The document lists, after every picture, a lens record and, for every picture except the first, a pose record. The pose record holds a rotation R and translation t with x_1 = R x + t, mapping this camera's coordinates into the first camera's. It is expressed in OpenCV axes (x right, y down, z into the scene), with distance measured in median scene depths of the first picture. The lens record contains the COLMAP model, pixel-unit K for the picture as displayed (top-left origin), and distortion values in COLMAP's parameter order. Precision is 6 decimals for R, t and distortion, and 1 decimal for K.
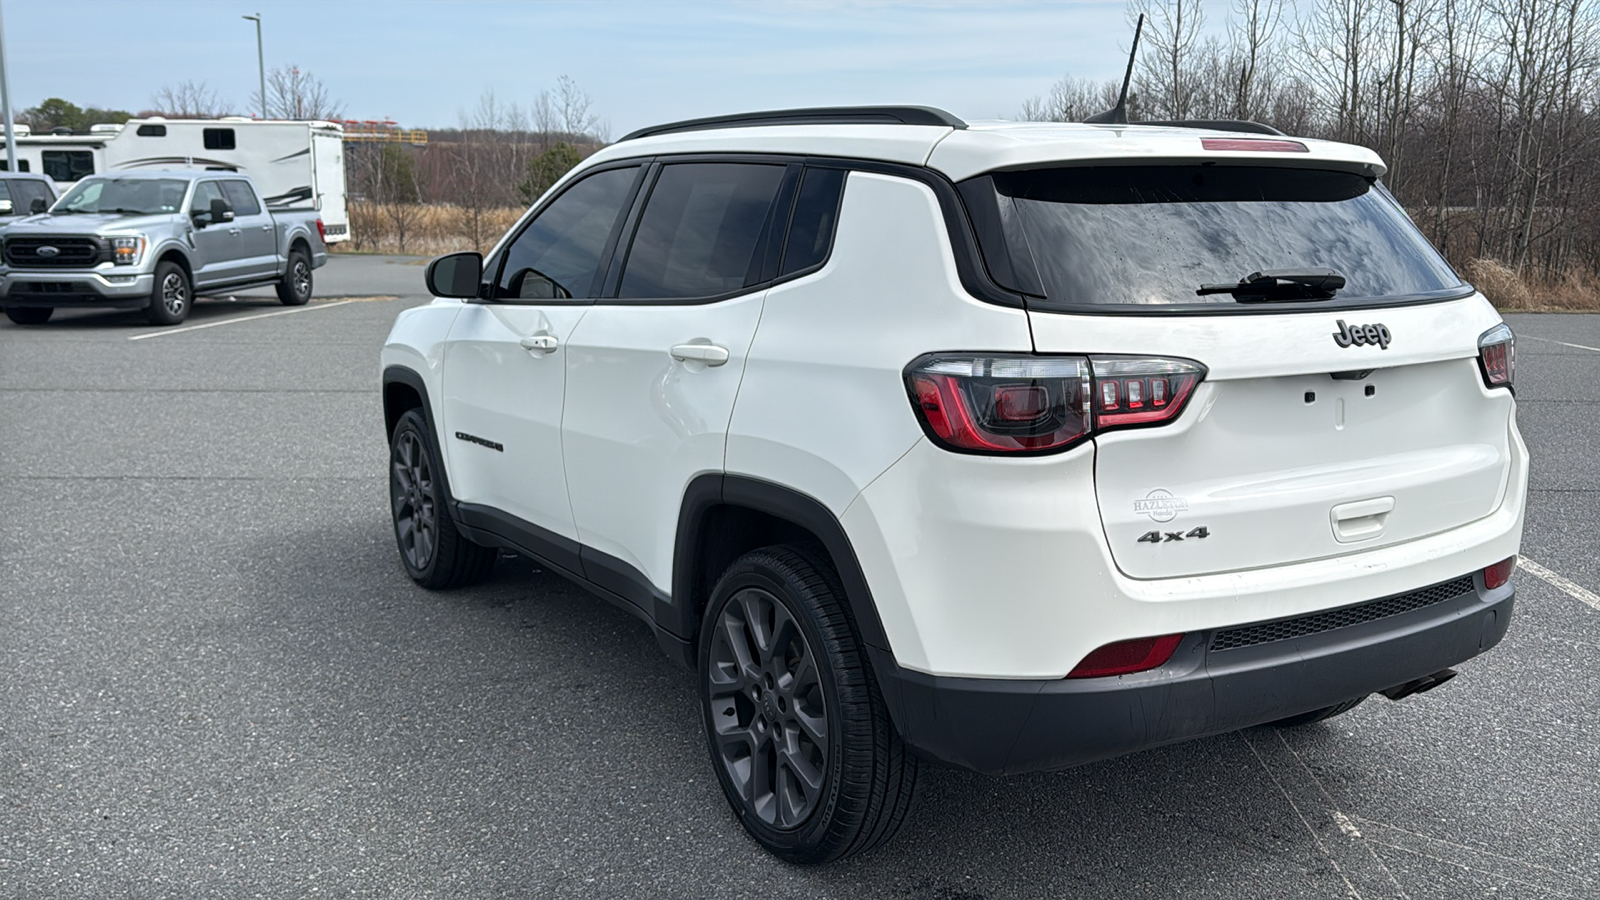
lens RADIAL K [[1368.7, 0, 832.8], [0, 1368.7, 471.8], [0, 0, 1]] dist [0.134158, -0.225889]
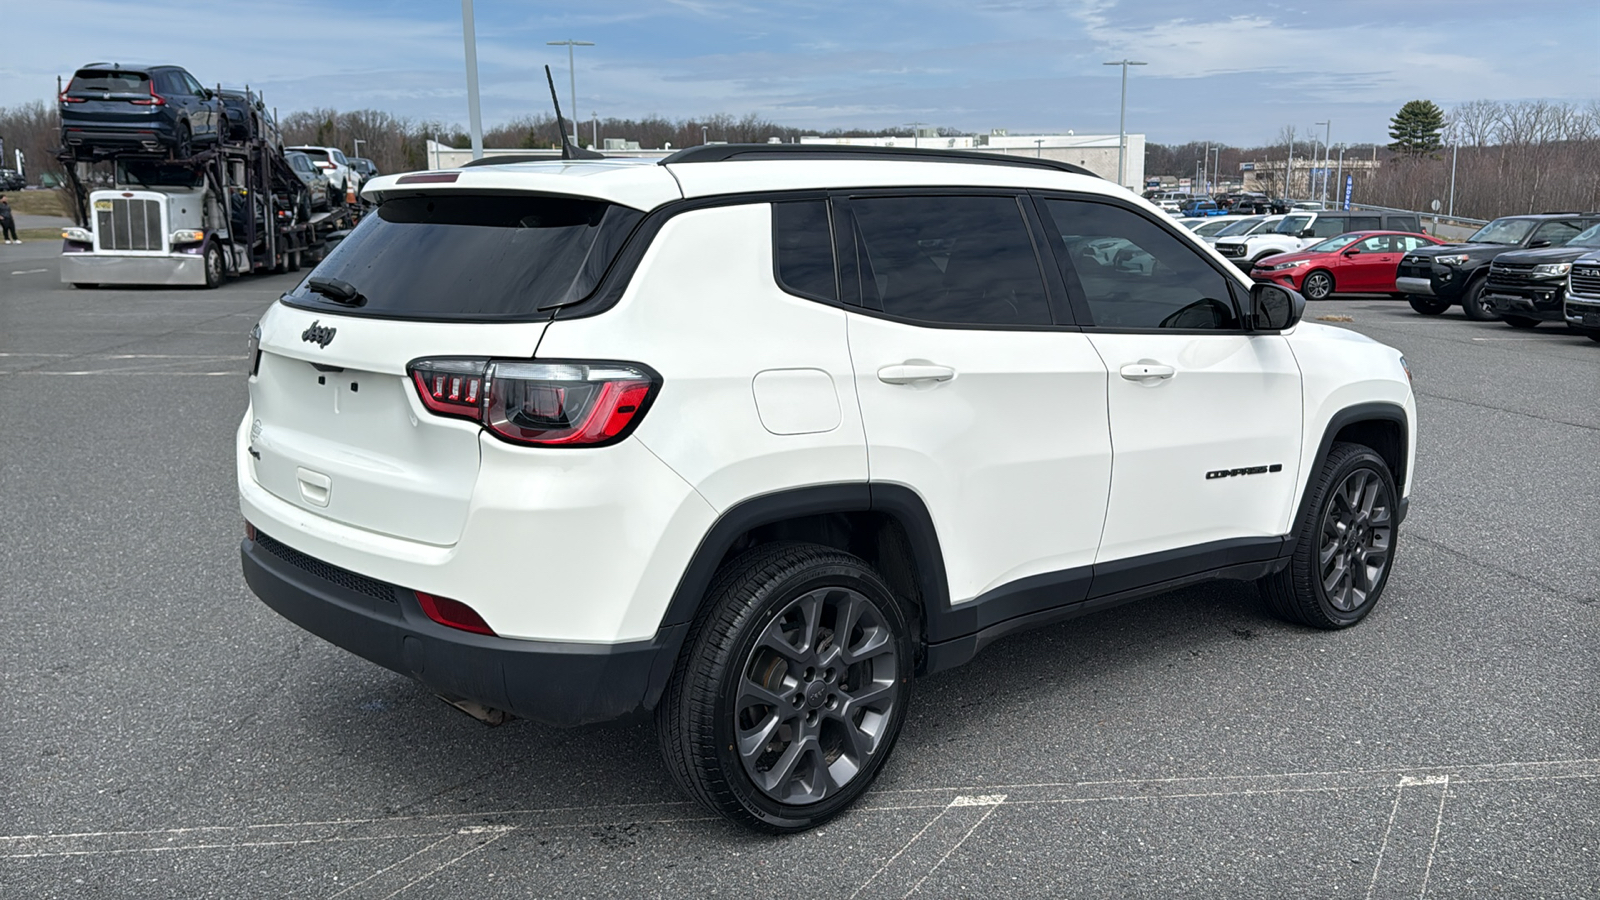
lens RADIAL K [[1368.7, 0, 834.7], [0, 1368.7, 468.6], [0, 0, 1]] dist [0.134158, -0.225889]
pose [[0.180131, 0.166273, -0.969488, 1.449357], [-0.193864, 0.972279, 0.130731, -0.201572], [0.964349, 0.164400, 0.207372, 1.052342]]
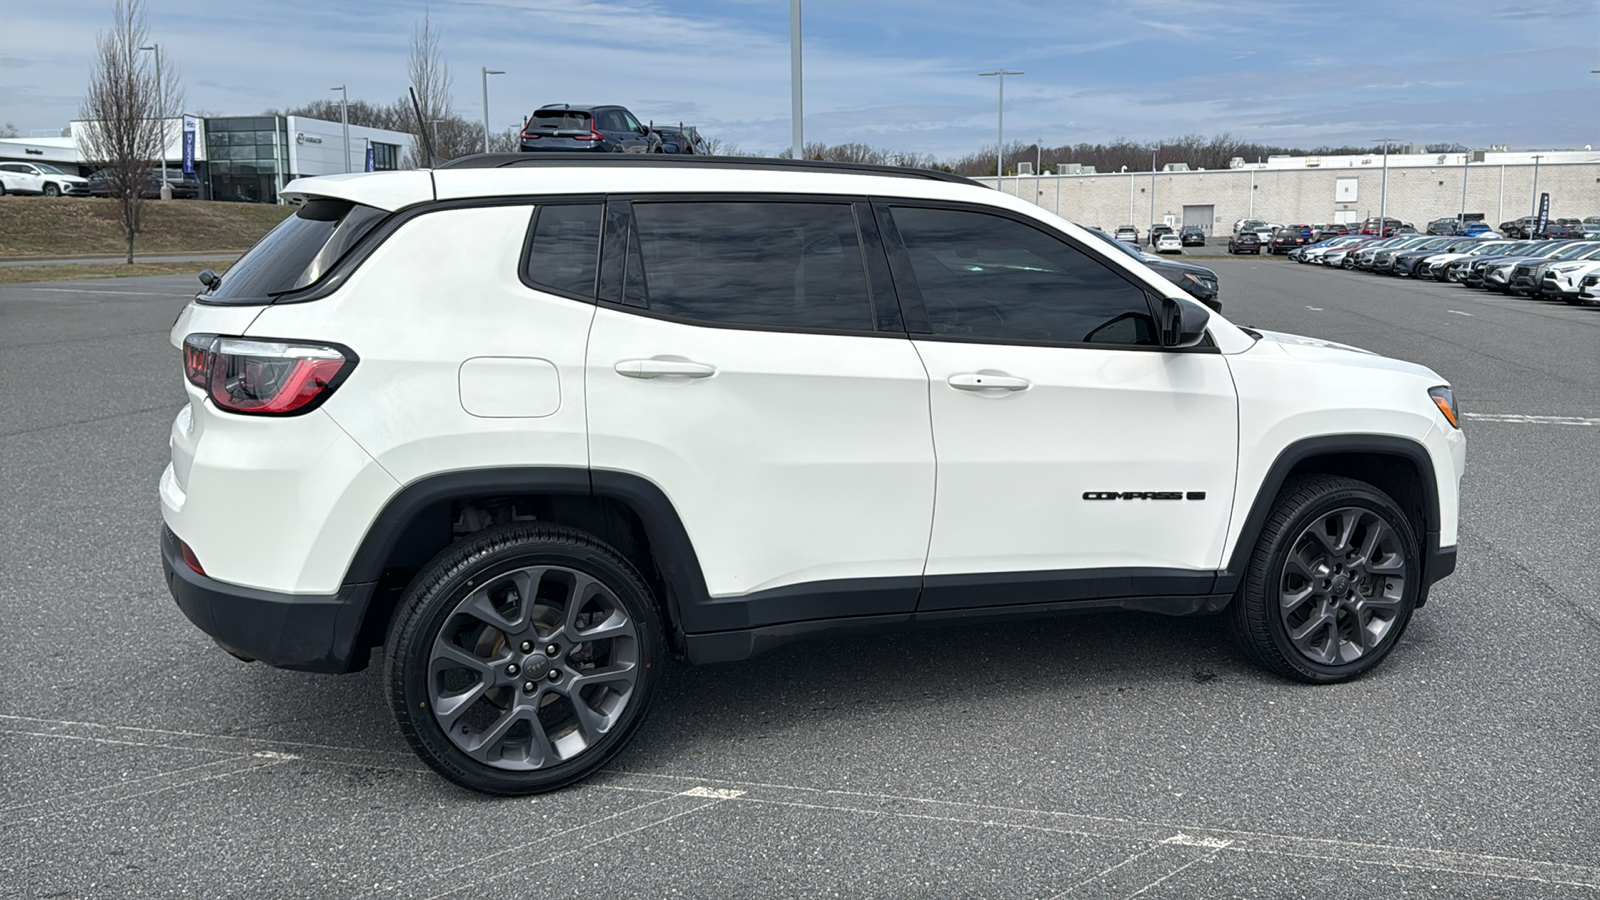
lens RADIAL K [[1368.7, 0, 827.0], [0, 1368.7, 419.3], [0, 0, 1]] dist [0.134158, -0.225889]
pose [[-0.156970, 0.116973, -0.980652, 1.492201], [-0.204162, 0.967669, 0.148104, -0.302903], [0.966270, 0.223459, -0.128014, 1.626811]]
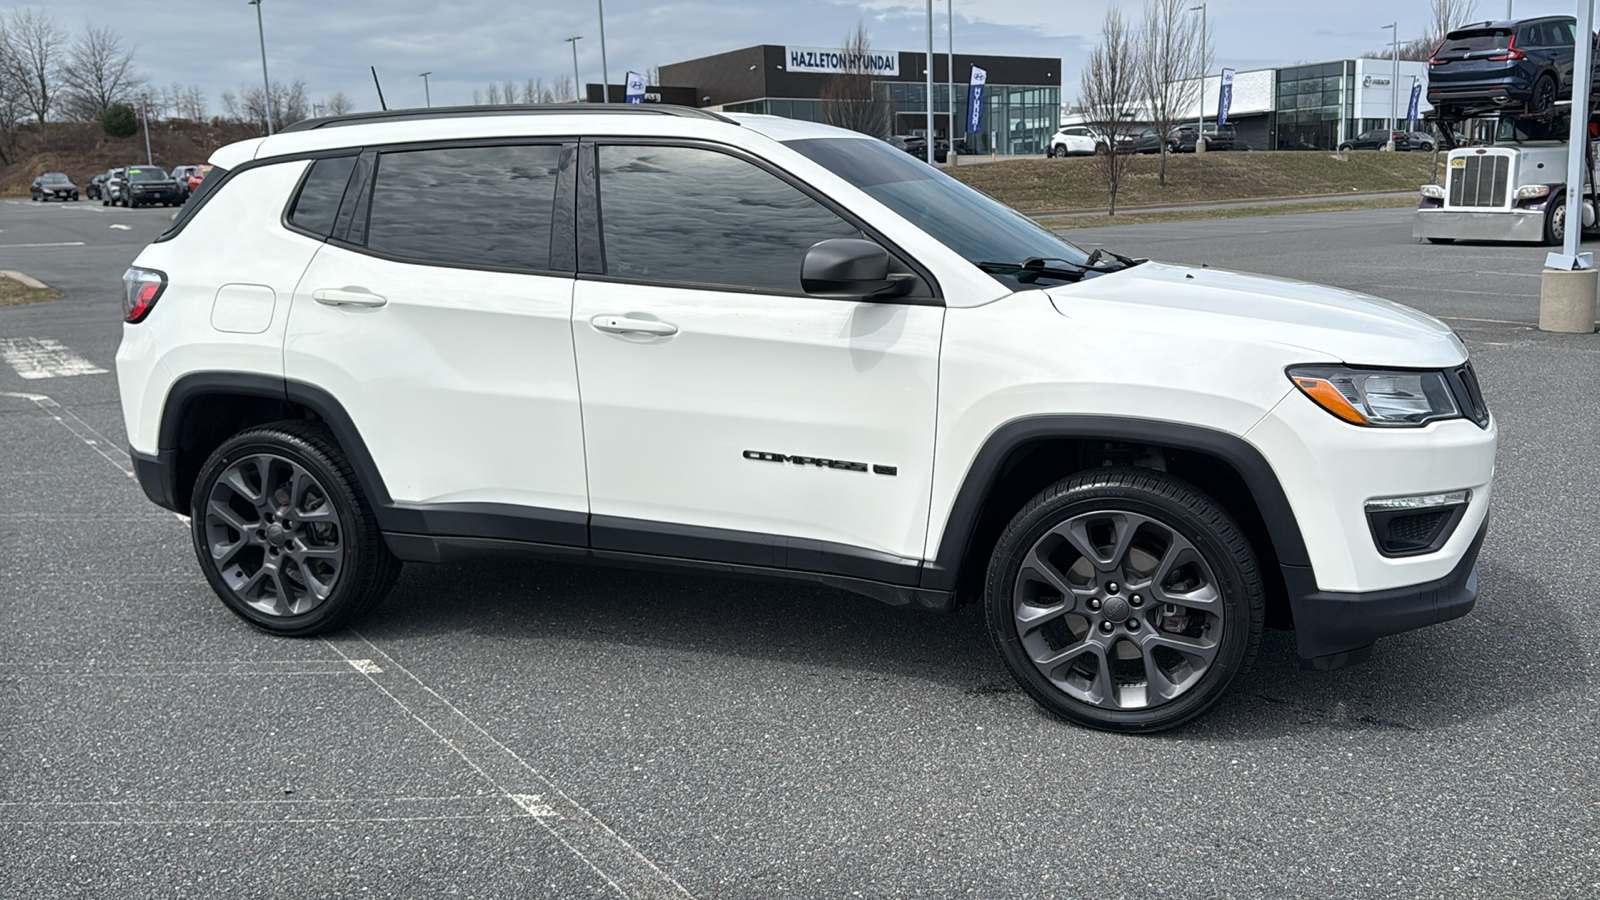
lens RADIAL K [[1368.7, 0, 830.4], [0, 1368.7, 454.1], [0, 0, 1]] dist [0.134158, -0.225889]
pose [[-0.789139, 0.121228, -0.602133, 0.832965], [-0.107170, 0.938115, 0.329325, -0.499312], [0.604793, 0.324414, -0.727311, 2.660075]]
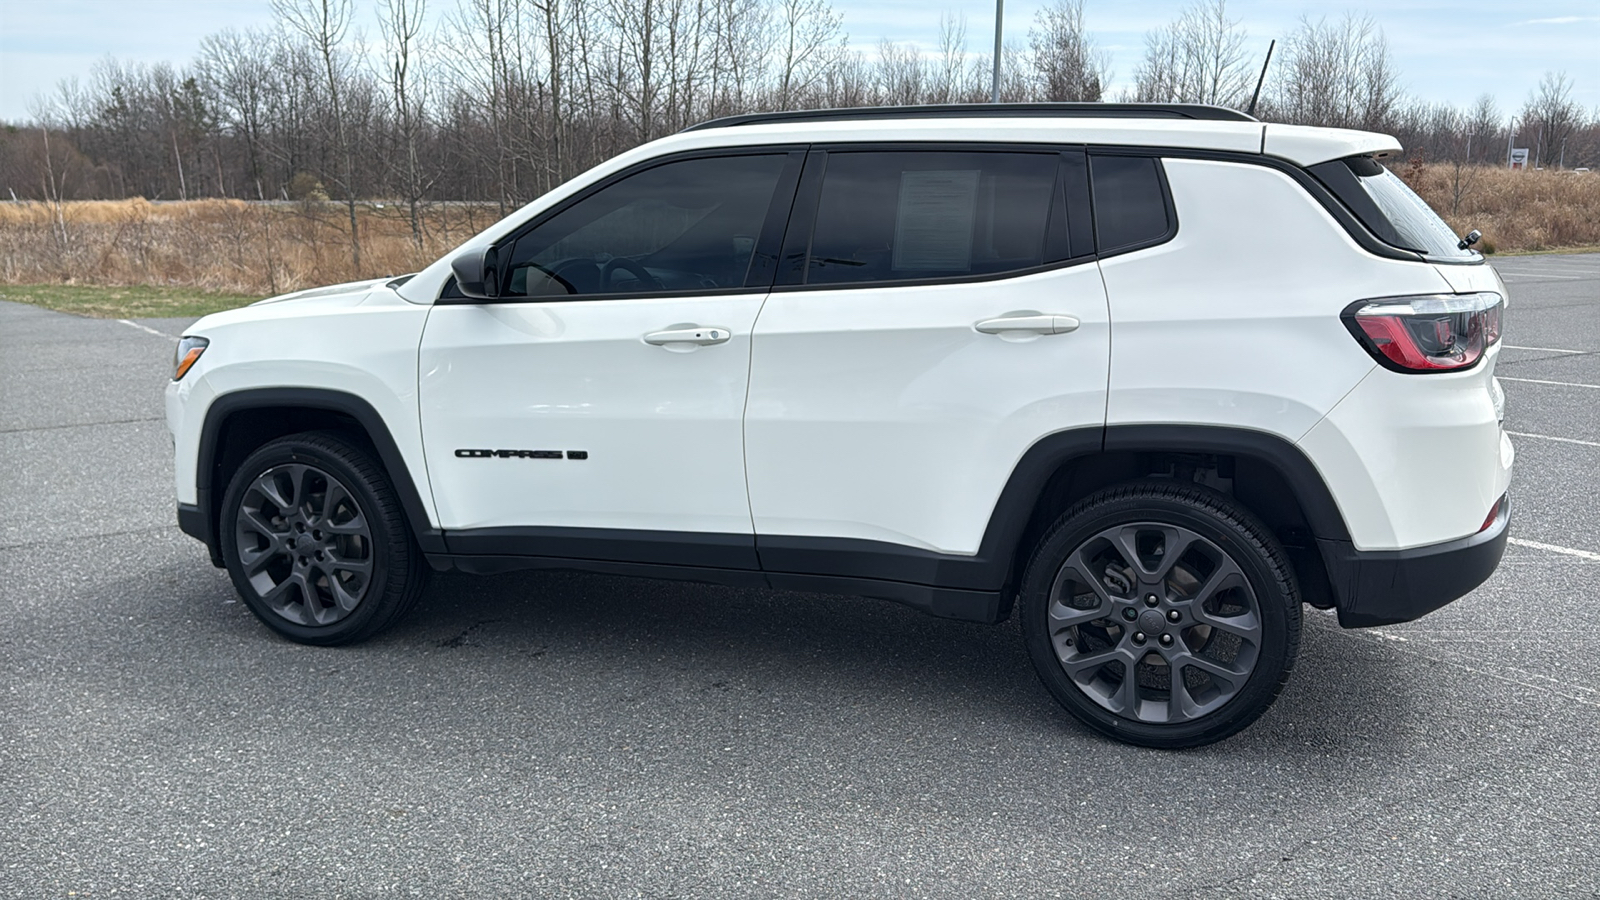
lens RADIAL K [[1368.7, 0, 835.5], [0, 1368.7, 456.9], [0, 0, 1]] dist [0.134158, -0.225889]
pose [[0.796982, -0.117822, 0.592400, -0.919181], [0.121442, 0.992019, 0.033919, -0.038290], [-0.591669, 0.044910, 0.804929, 0.218502]]
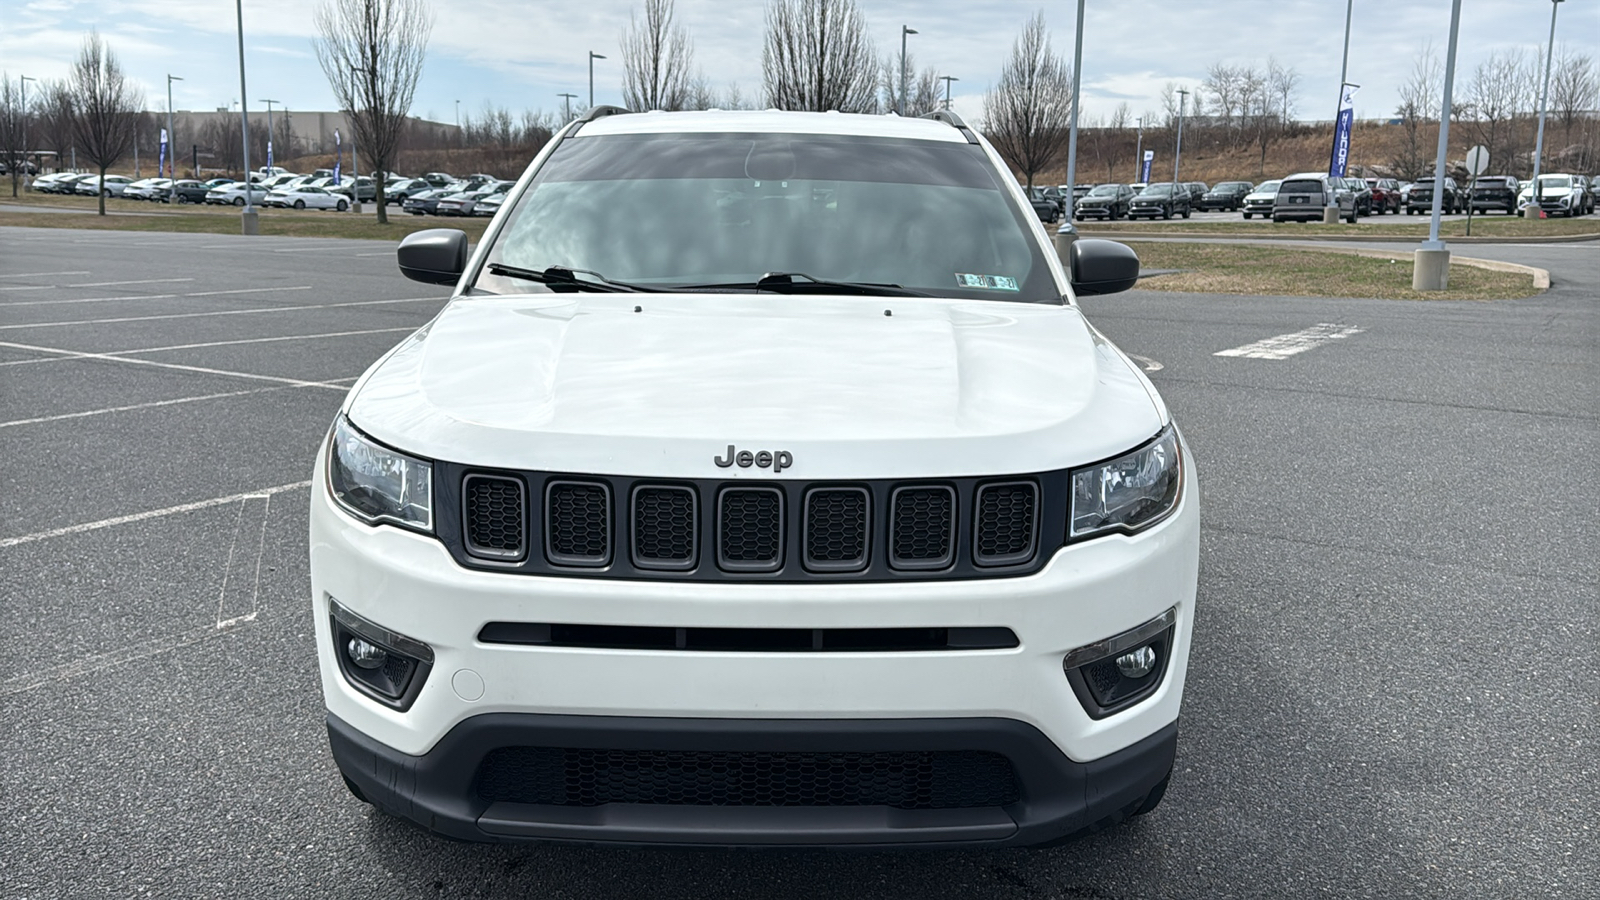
lens RADIAL K [[1368.7, 0, 794.4], [0, 1368.7, 452.7], [0, 0, 1]] dist [0.134158, -0.225889]
pose [[-0.841870, -0.119704, 0.526238, -0.831952], [0.082556, 0.935050, 0.344769, -0.498888], [-0.533329, 0.333694, -0.777308, 2.609009]]
